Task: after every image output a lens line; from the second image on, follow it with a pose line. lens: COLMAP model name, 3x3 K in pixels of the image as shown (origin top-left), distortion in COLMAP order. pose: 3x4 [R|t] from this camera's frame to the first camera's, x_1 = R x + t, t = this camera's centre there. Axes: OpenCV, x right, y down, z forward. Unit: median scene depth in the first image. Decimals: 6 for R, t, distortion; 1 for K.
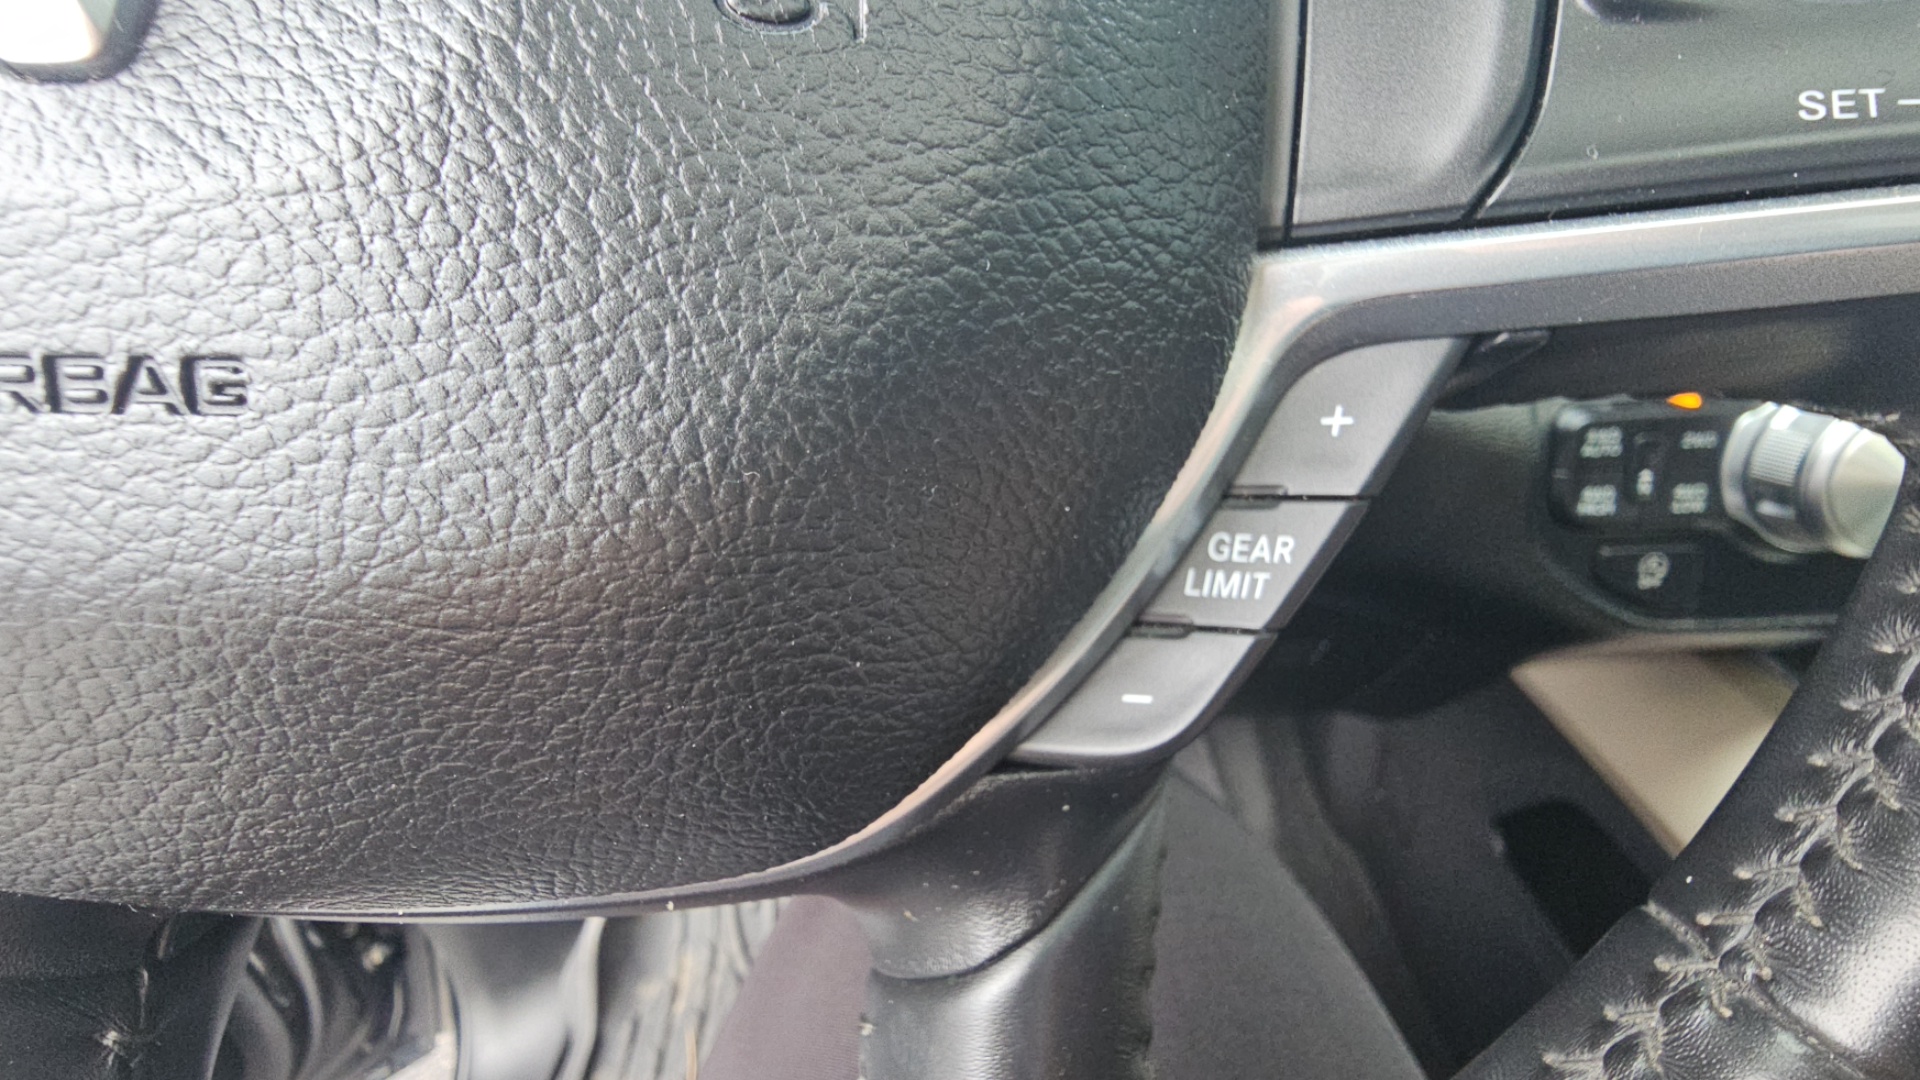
lens RADIAL K [[878.2, 0, 981.4], [0, 878.2, 547.7], [0, 0, 1]] dist [0.004947, -0.005306]
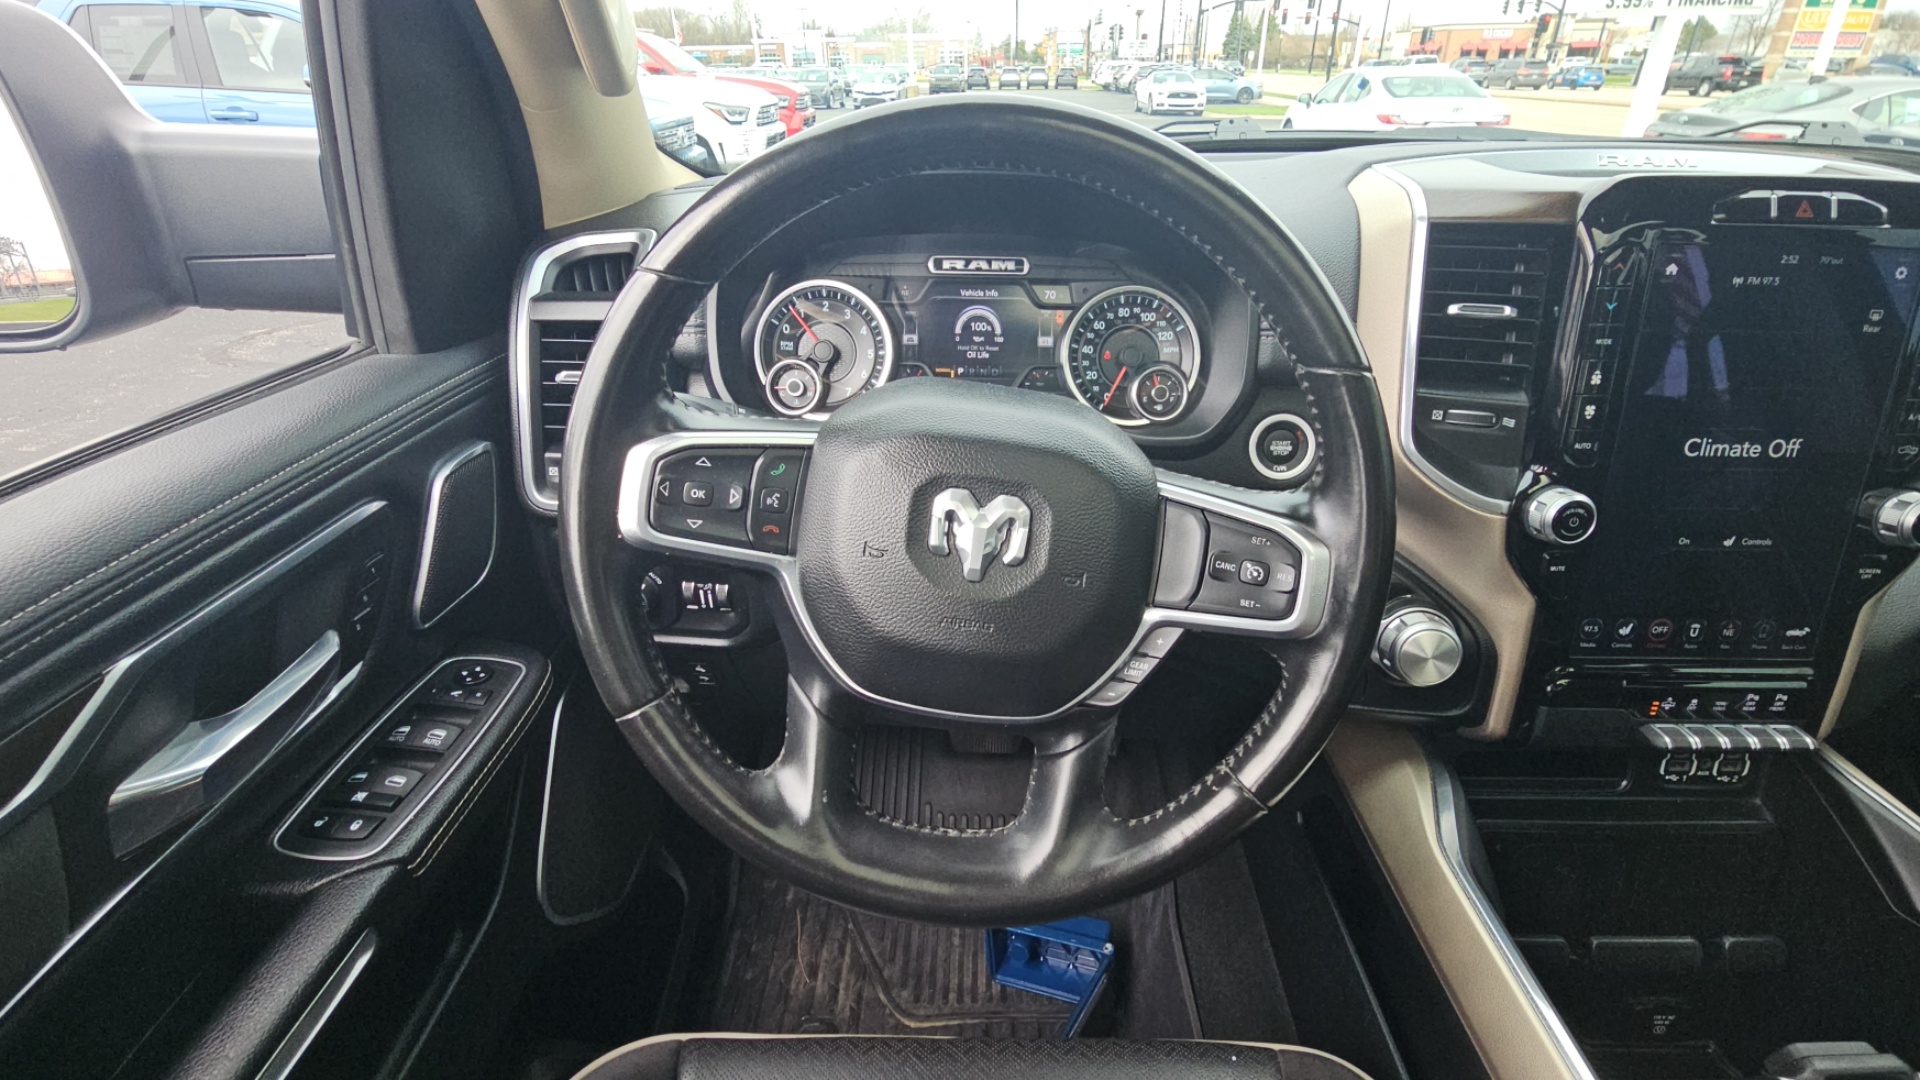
lens RADIAL K [[858.6, 0, 977.6], [0, 858.6, 547.9], [0, 0, 1]] dist [-0.003140, -0.001130]
pose [[0.991040, 0.132757, -0.014675, -0.577076], [-0.133236, 0.990325, -0.038780, -0.335177], [0.009385, 0.040388, 0.999140, -3.685547]]
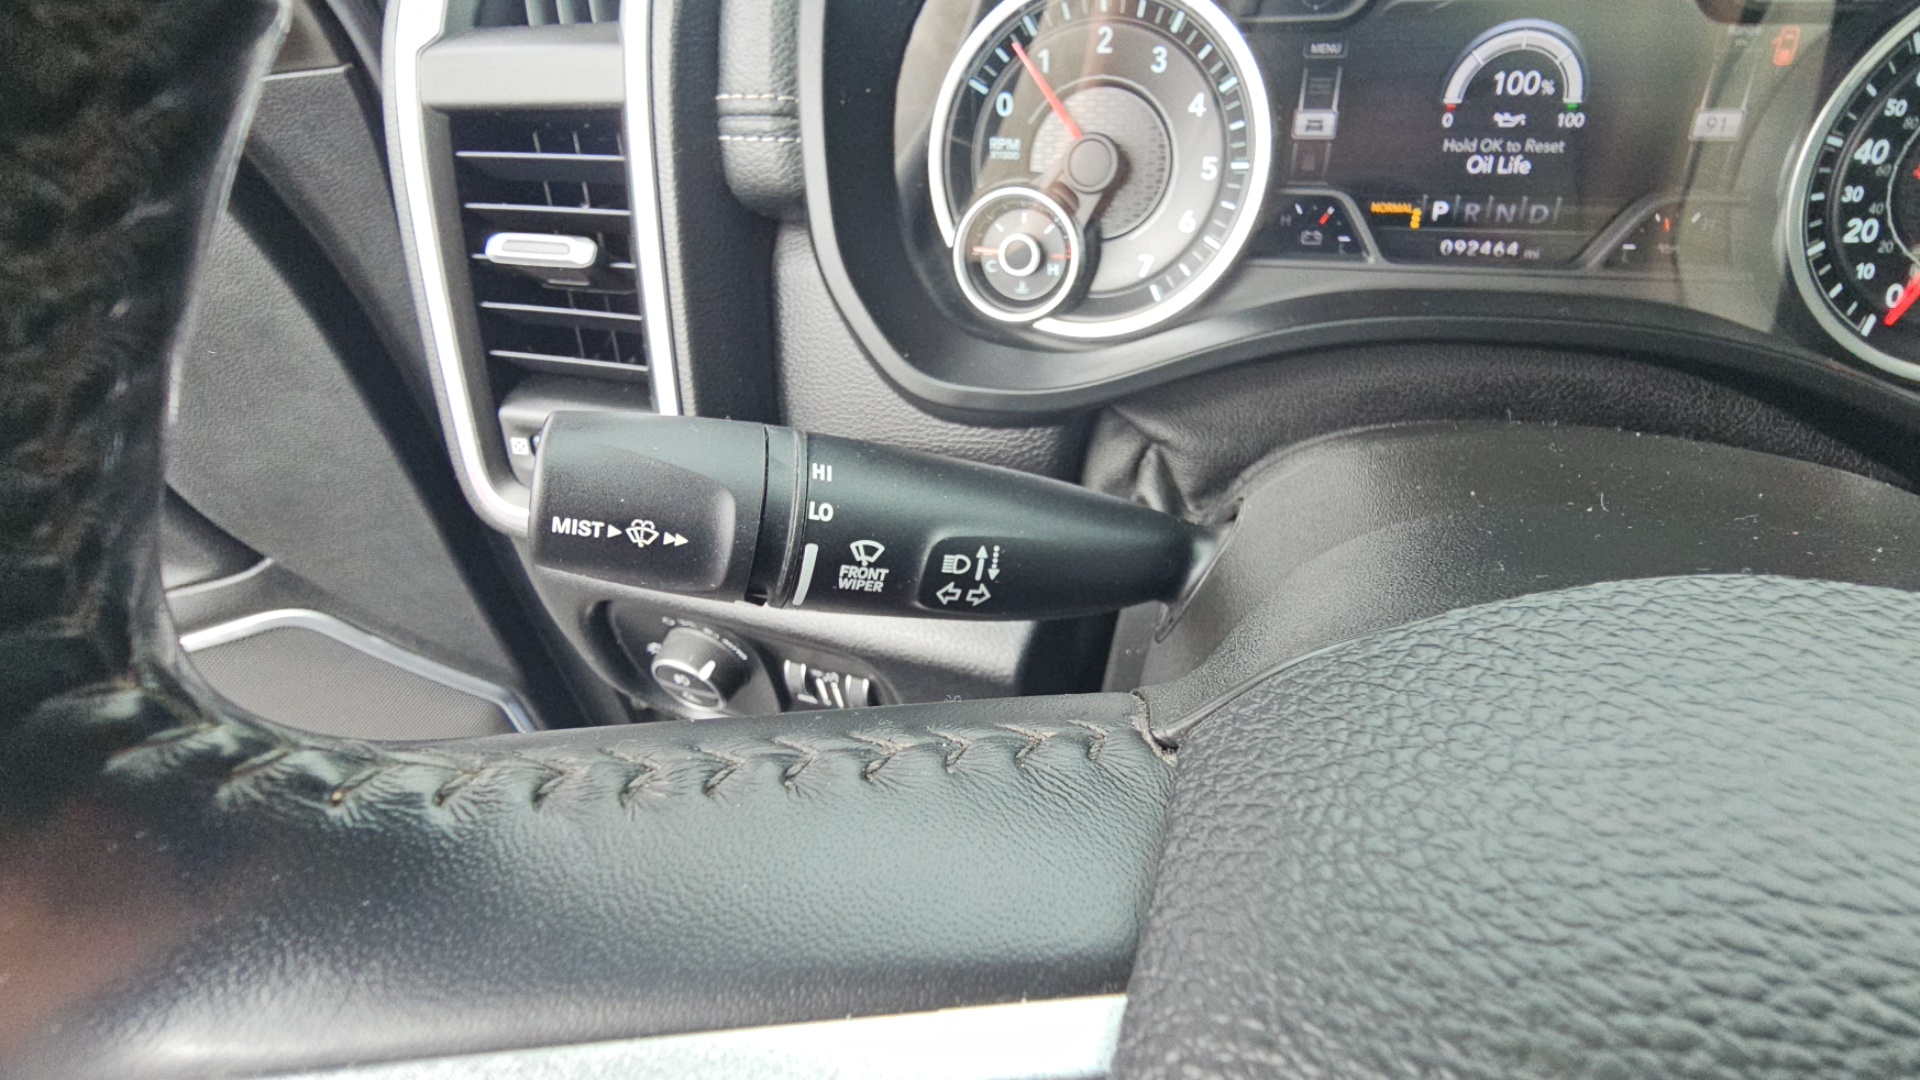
lens RADIAL K [[882.6, 0, 981.8], [0, 882.6, 542.4], [0, 0, 1]] dist [0.008289, -0.008236]
pose [[0.951488, 0.222741, -0.212264, -1.626758], [-0.167160, 0.953404, 0.251155, -1.552792], [0.258316, -0.203489, 0.944386, 0.276373]]
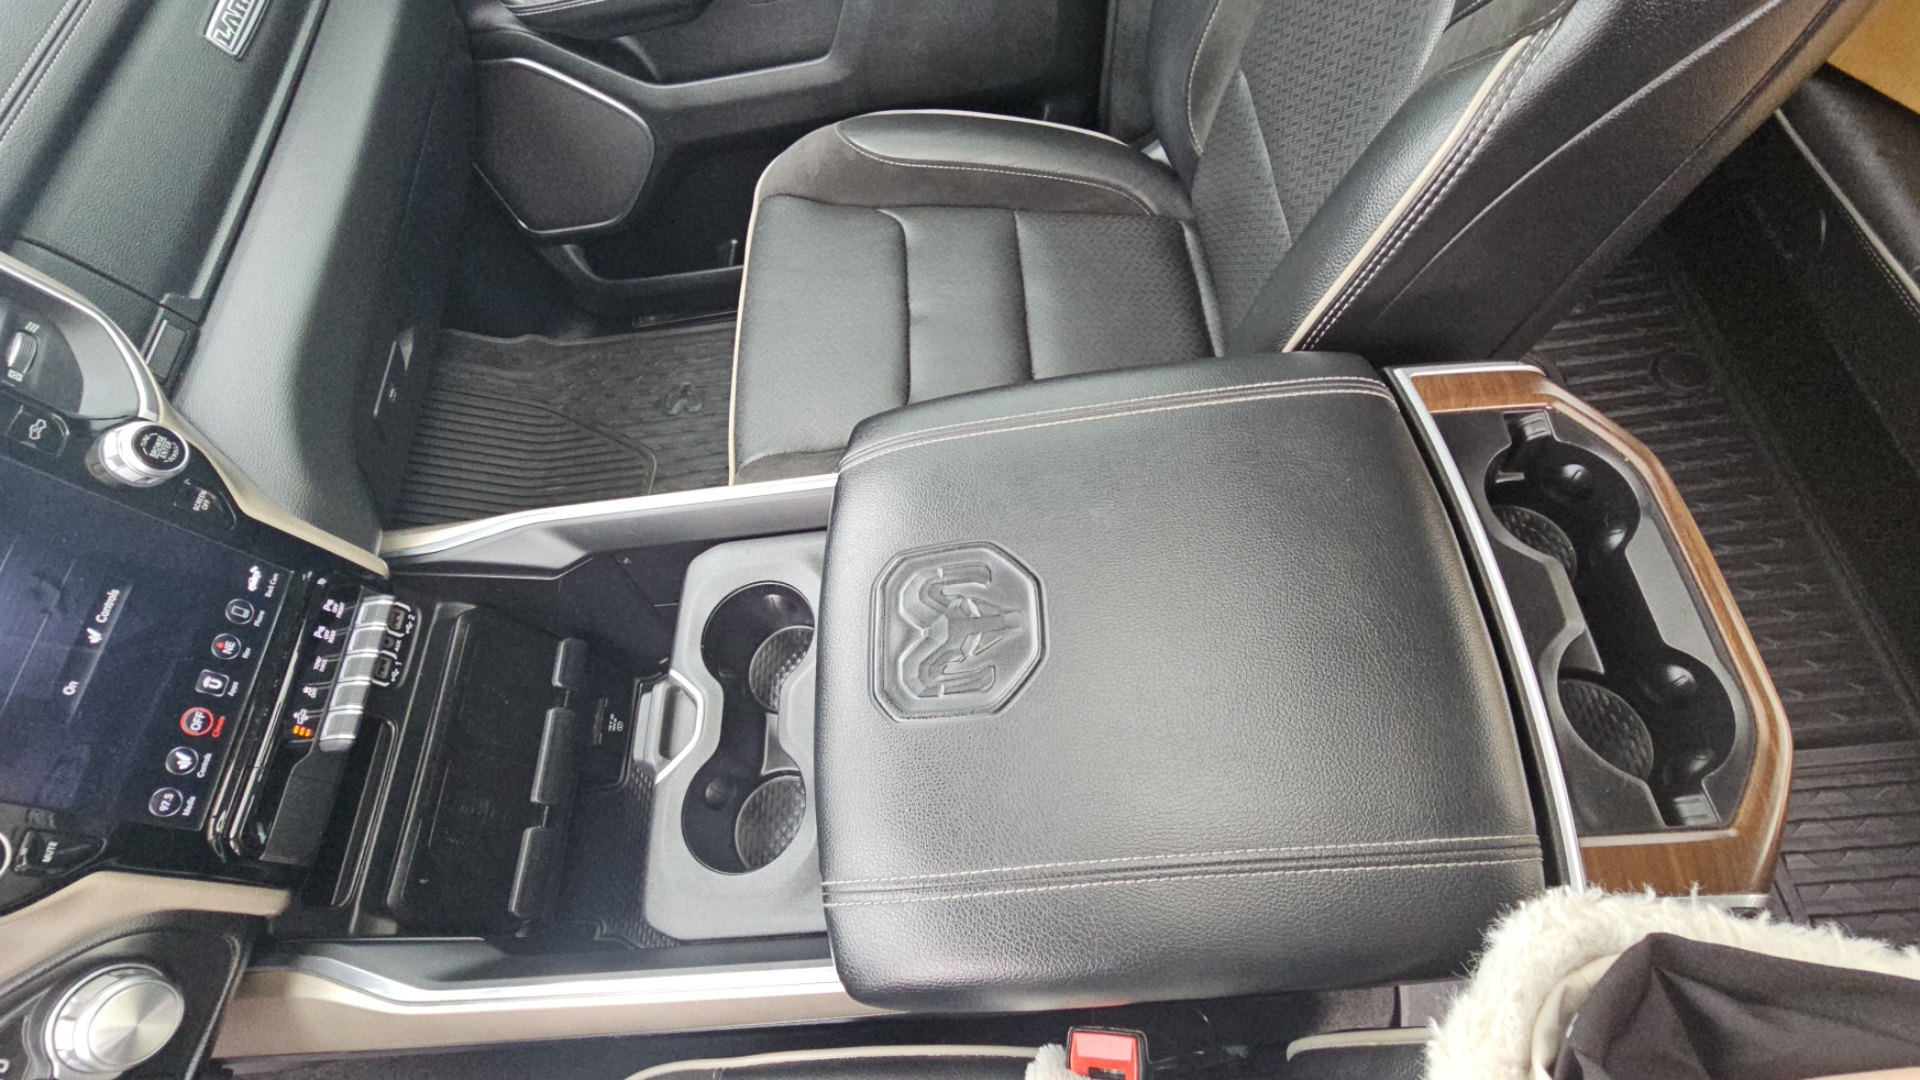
lens RADIAL K [[878.2, 0, 981.4], [0, 878.2, 547.7], [0, 0, 1]] dist [0.004947, -0.005306]
pose [[0.044974, -0.838007, 0.543802, 2.424824], [0.638329, 0.442837, 0.629627, -1.458693], [-0.768448, 0.318808, 0.554841, -4.621883]]
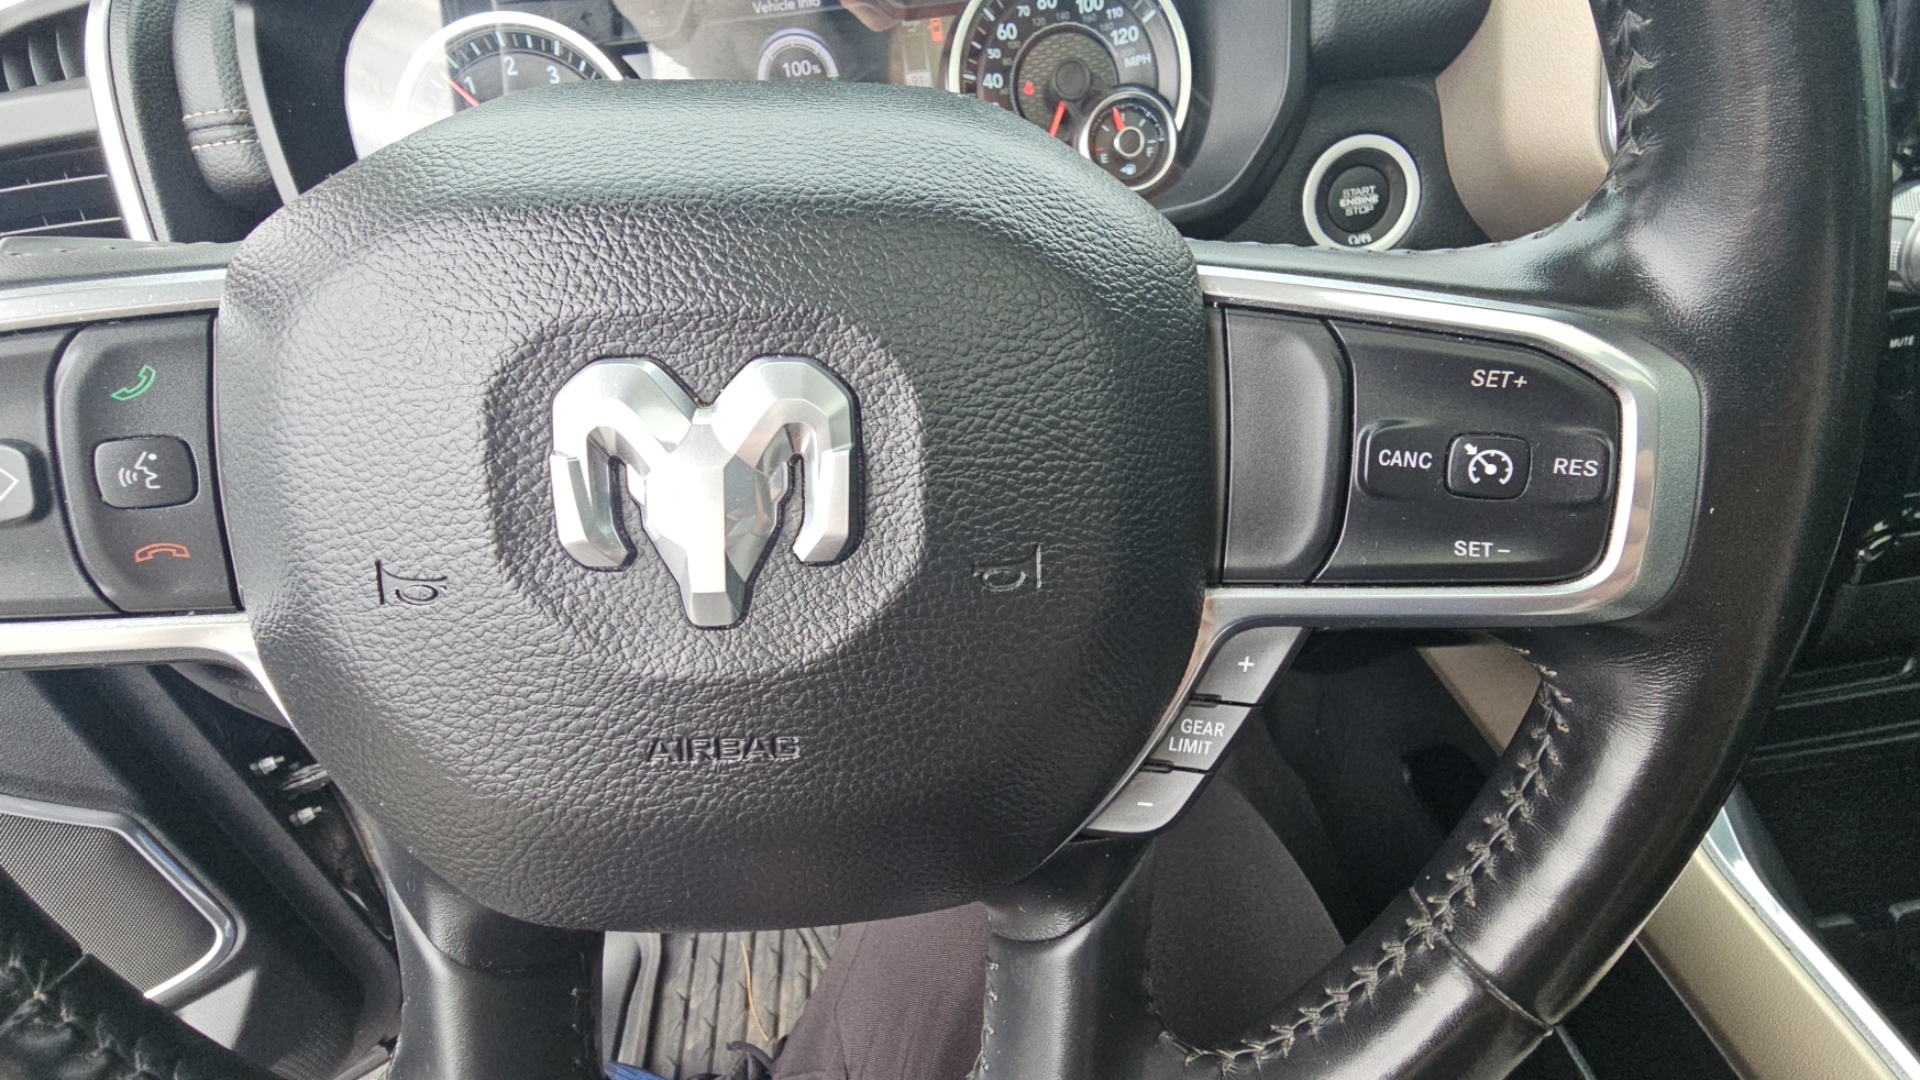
lens RADIAL K [[882.6, 0, 981.8], [0, 882.6, 542.4], [0, 0, 1]] dist [0.008289, -0.008236]
pose [[0.999053, -0.025433, 0.035301, -0.241435], [0.021966, 0.995202, 0.095345, -0.608697], [-0.037557, -0.094479, 0.994818, -0.893606]]
